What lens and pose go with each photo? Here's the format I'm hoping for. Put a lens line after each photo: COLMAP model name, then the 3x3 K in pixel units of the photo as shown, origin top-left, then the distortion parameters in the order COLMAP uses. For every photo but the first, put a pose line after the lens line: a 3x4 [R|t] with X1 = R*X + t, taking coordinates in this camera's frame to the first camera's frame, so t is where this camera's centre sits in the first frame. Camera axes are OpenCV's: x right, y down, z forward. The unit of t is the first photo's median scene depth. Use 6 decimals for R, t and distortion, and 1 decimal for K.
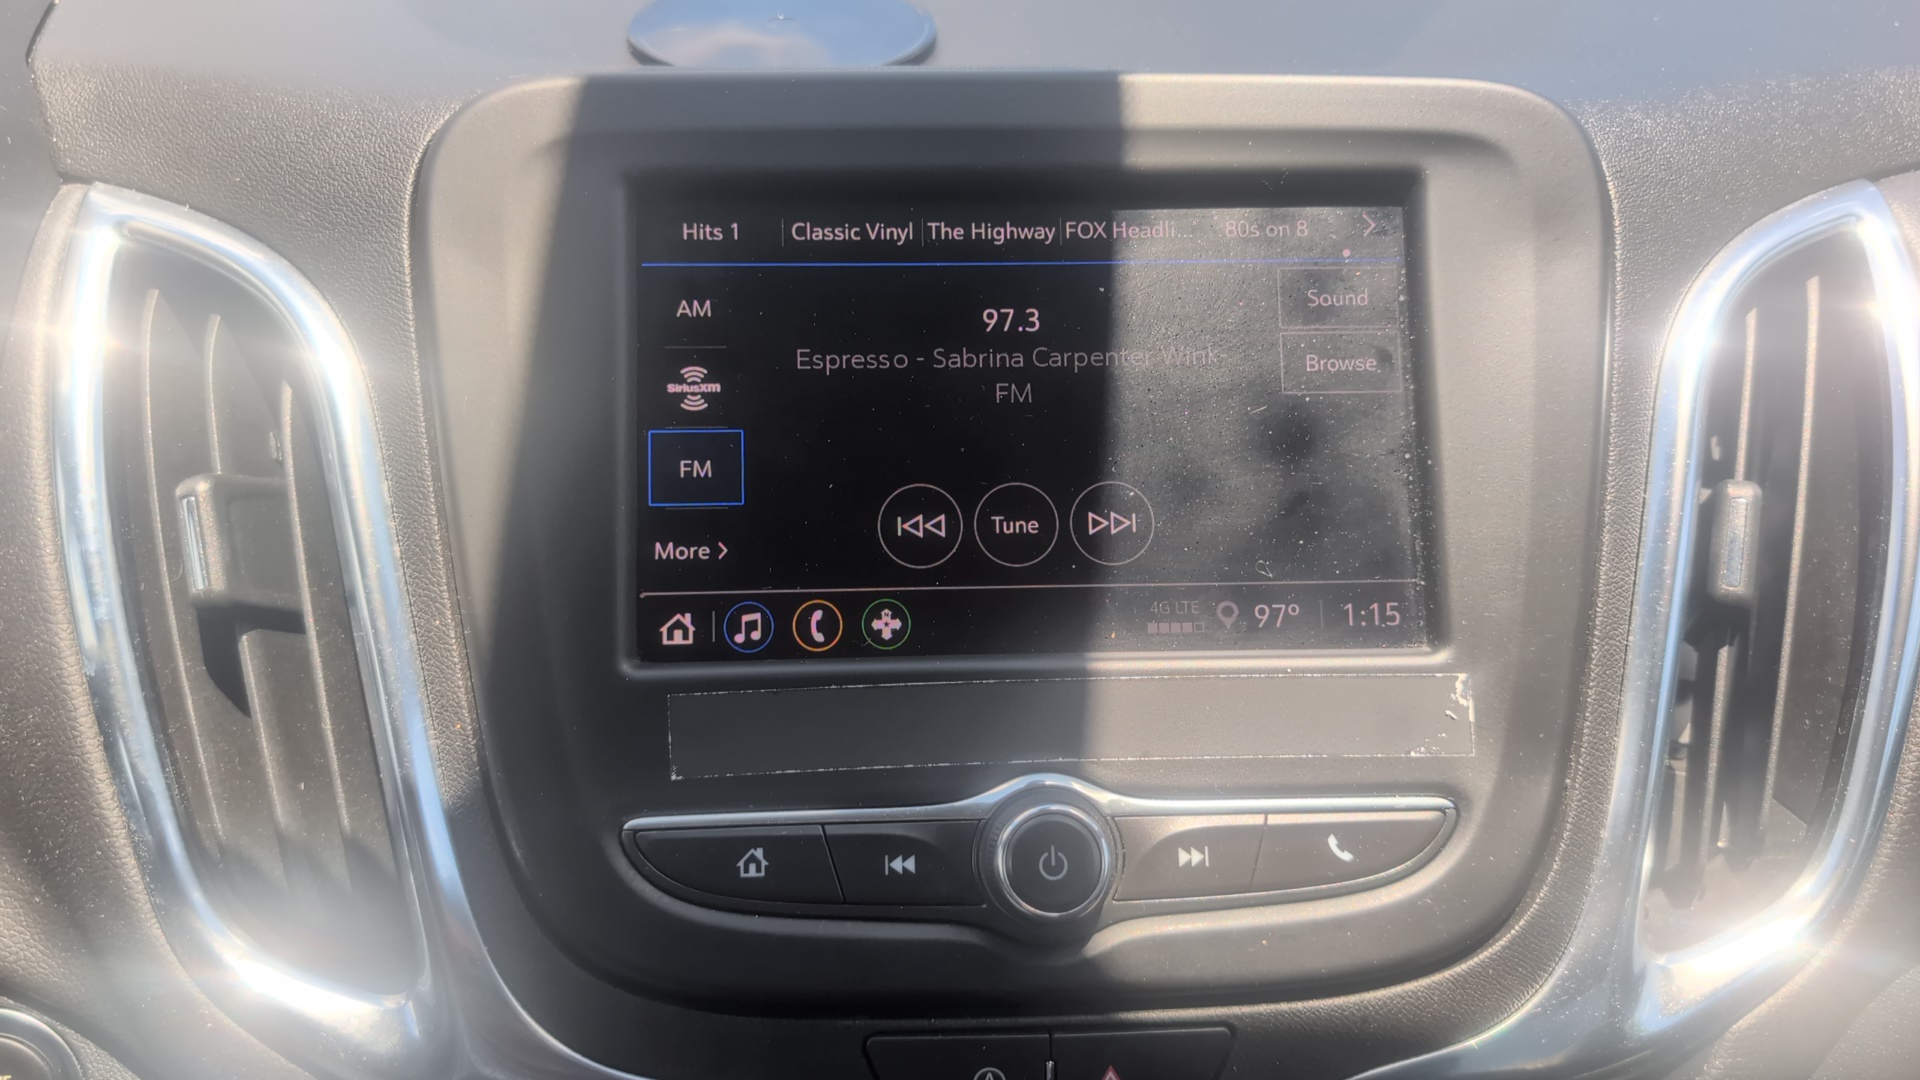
lens RADIAL K [[1778.1, 0, 956.4], [0, 1778.1, 528.0], [0, 0, 1]] dist [-0.014286, 0.000000]
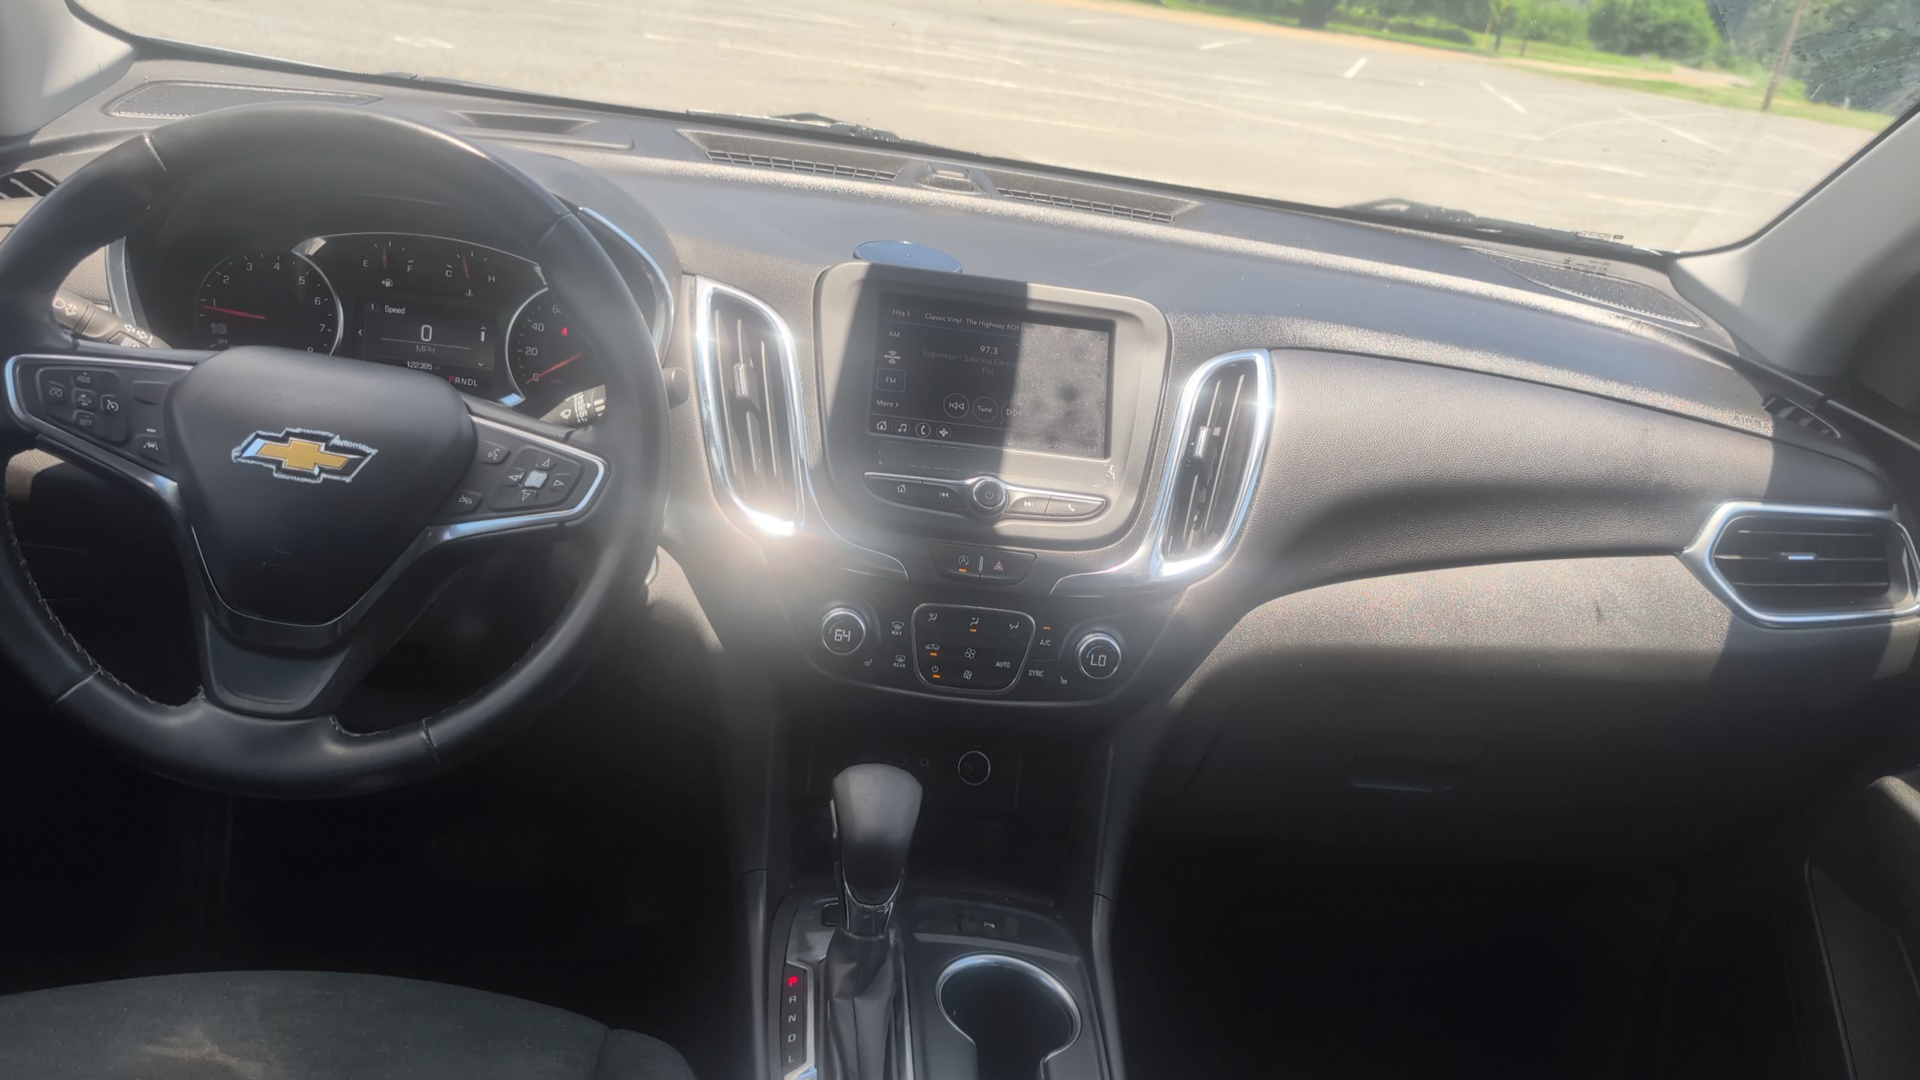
lens RADIAL K [[1778.1, 0, 996.4], [0, 1778.1, 523.7], [0, 0, 1]] dist [-0.014286, 0.000000]
pose [[0.987492, 0.114414, 0.108485, -0.278261], [-0.092679, 0.977848, -0.187680, 0.823518], [-0.127555, 0.175278, 0.976221, -2.186366]]
